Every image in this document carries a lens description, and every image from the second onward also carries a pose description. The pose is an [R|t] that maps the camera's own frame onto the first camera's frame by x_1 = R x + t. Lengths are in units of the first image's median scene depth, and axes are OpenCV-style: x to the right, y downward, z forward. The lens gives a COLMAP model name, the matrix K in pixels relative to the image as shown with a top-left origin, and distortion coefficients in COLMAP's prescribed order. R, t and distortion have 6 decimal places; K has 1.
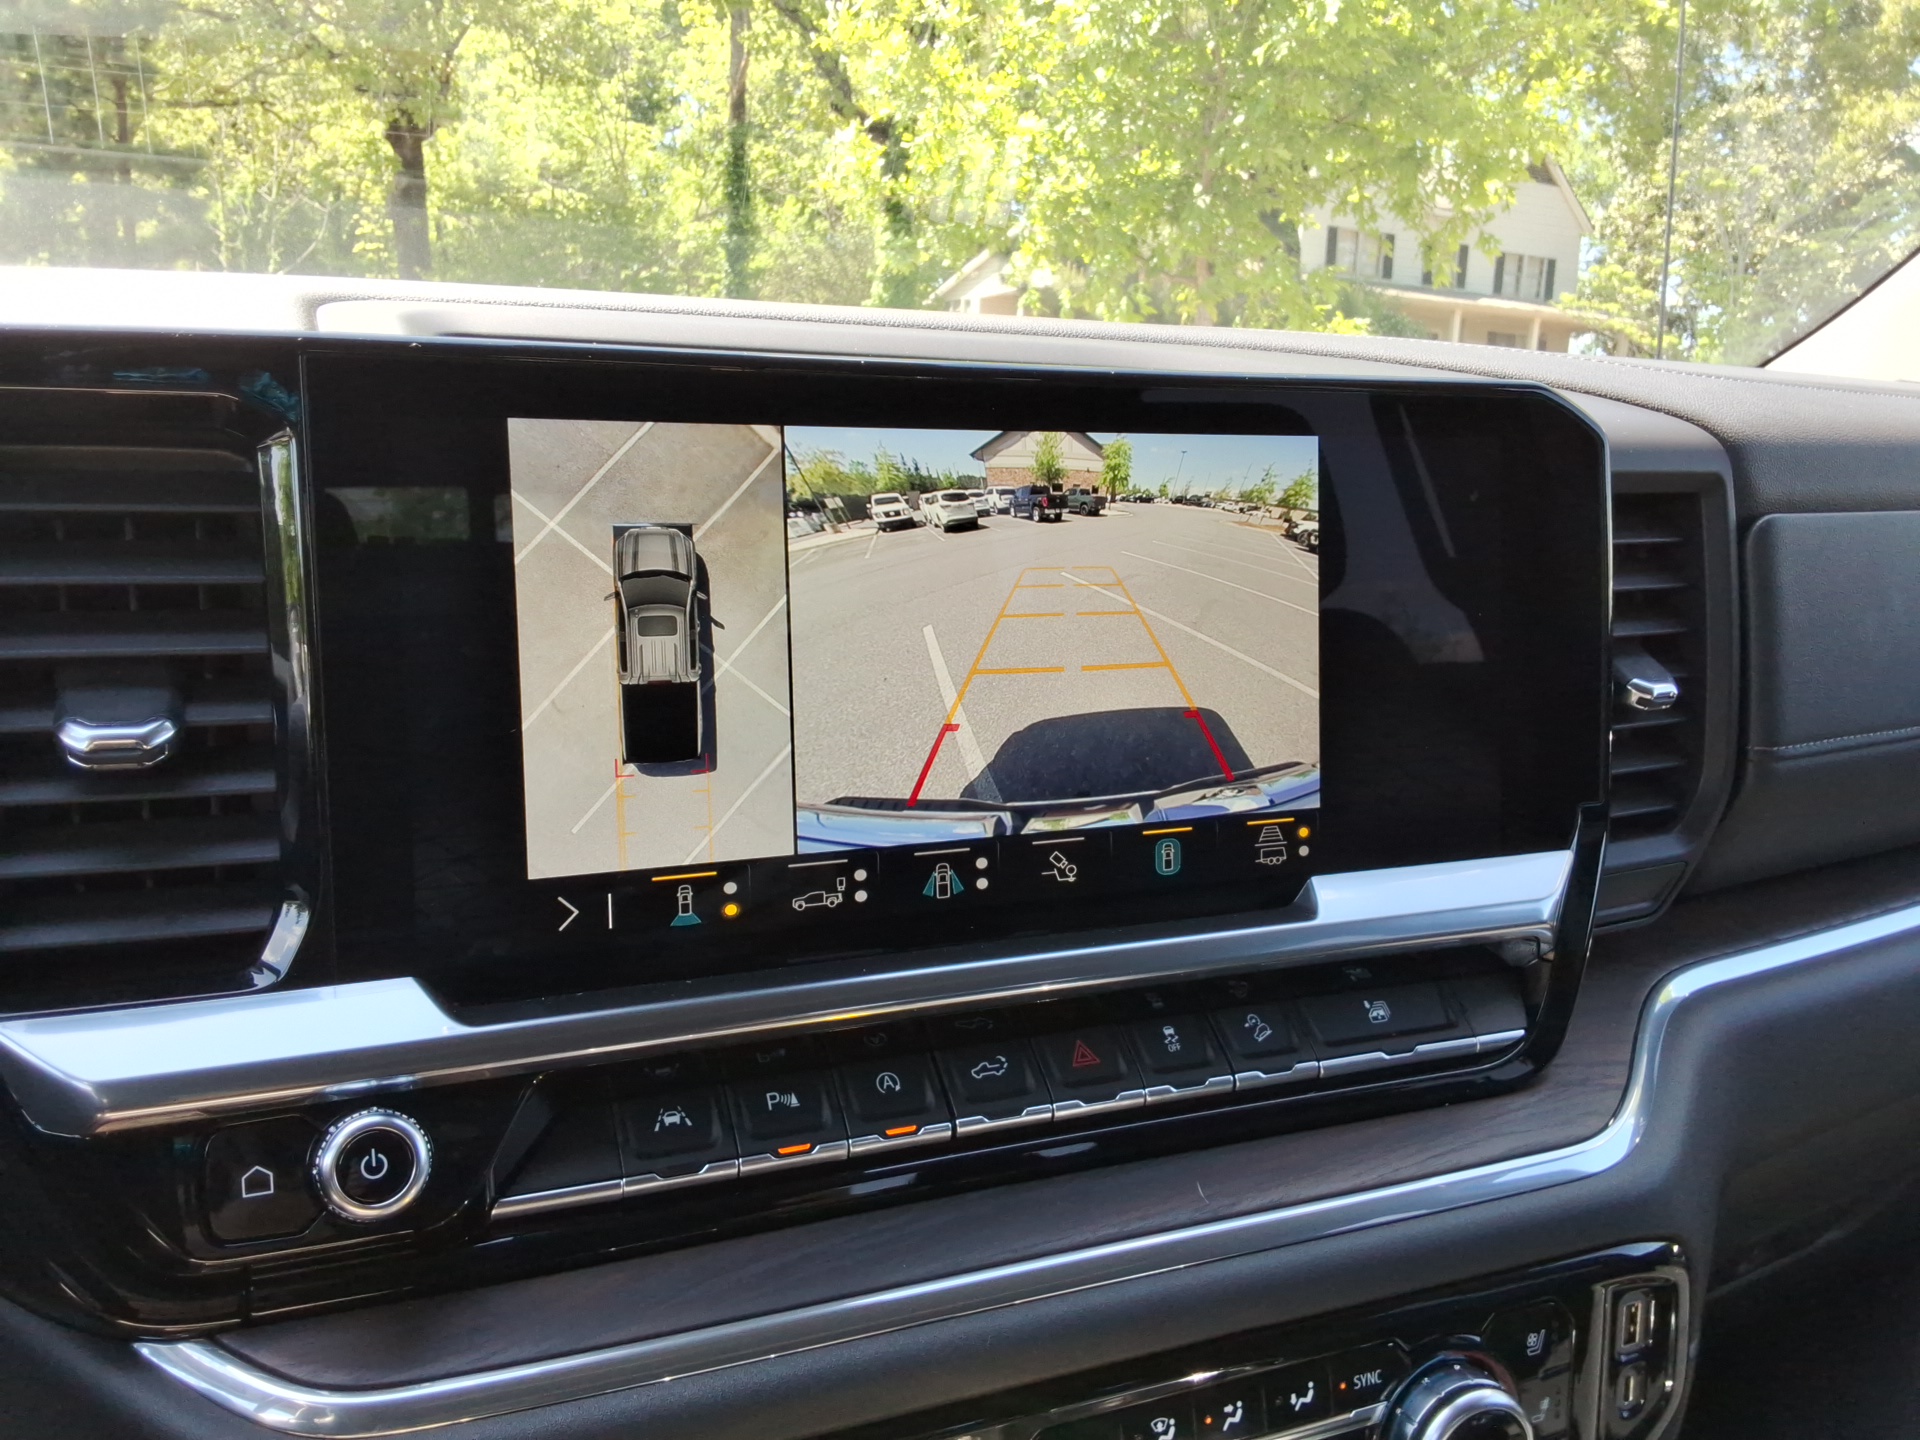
lens RADIAL K [[1540.1, 0, 971.2], [0, 1540.1, 706.0], [0, 0, 1]] dist [0.124094, -0.204965]
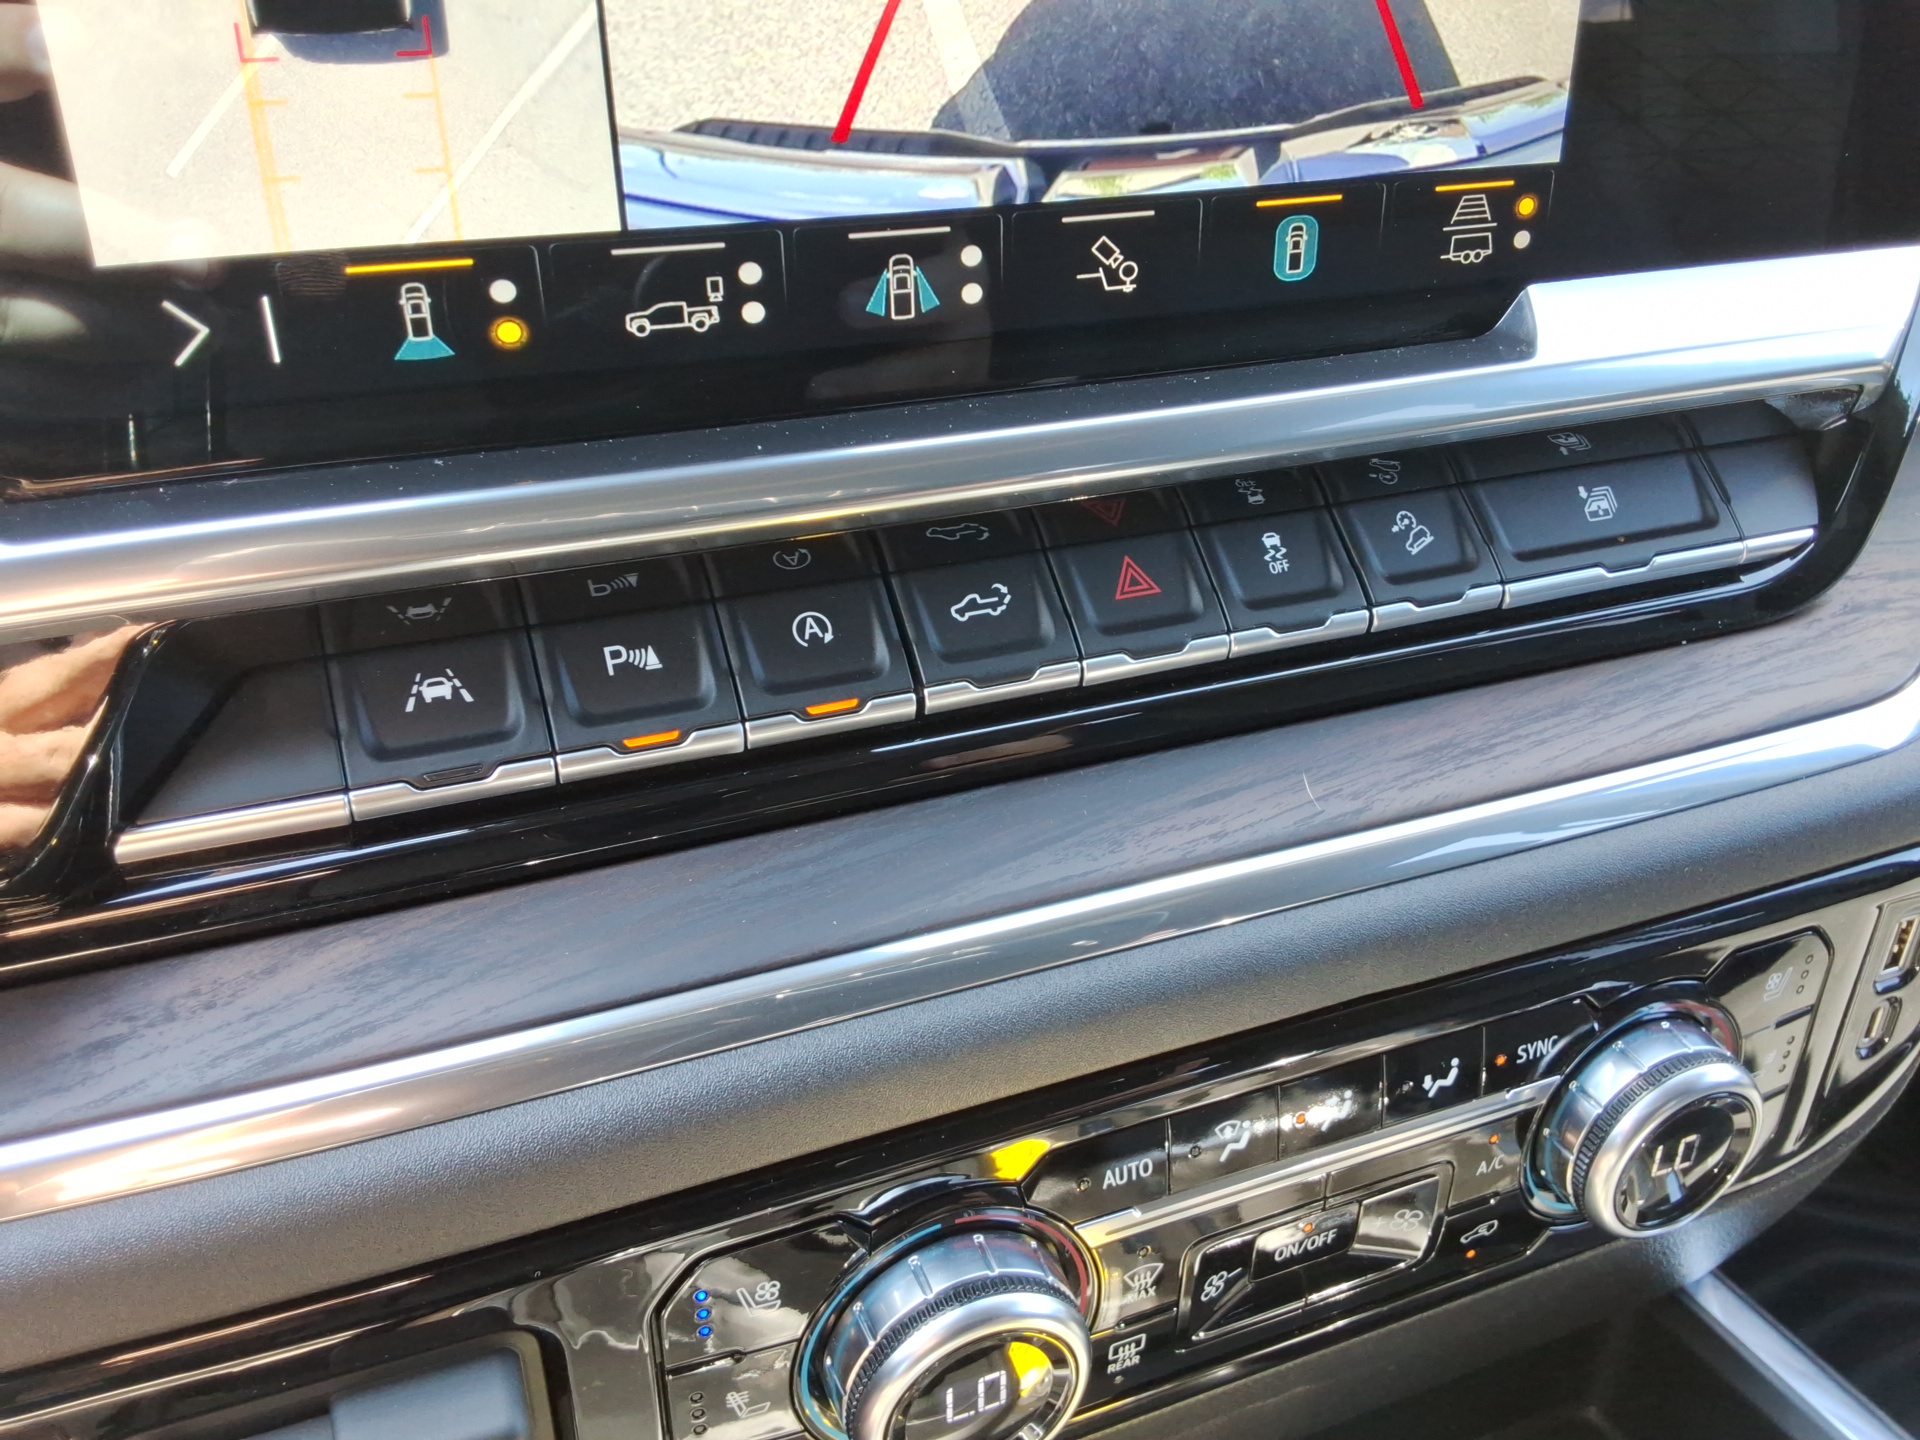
lens RADIAL K [[1535.8, 0, 973.6], [0, 1535.8, 704.7], [0, 0, 1]] dist [0.126457, -0.200468]
pose [[0.999783, 0.014140, -0.015290, 0.017921], [-0.007781, 0.934634, 0.355526, 0.051618], [0.019318, -0.355330, 0.934541, 0.395572]]
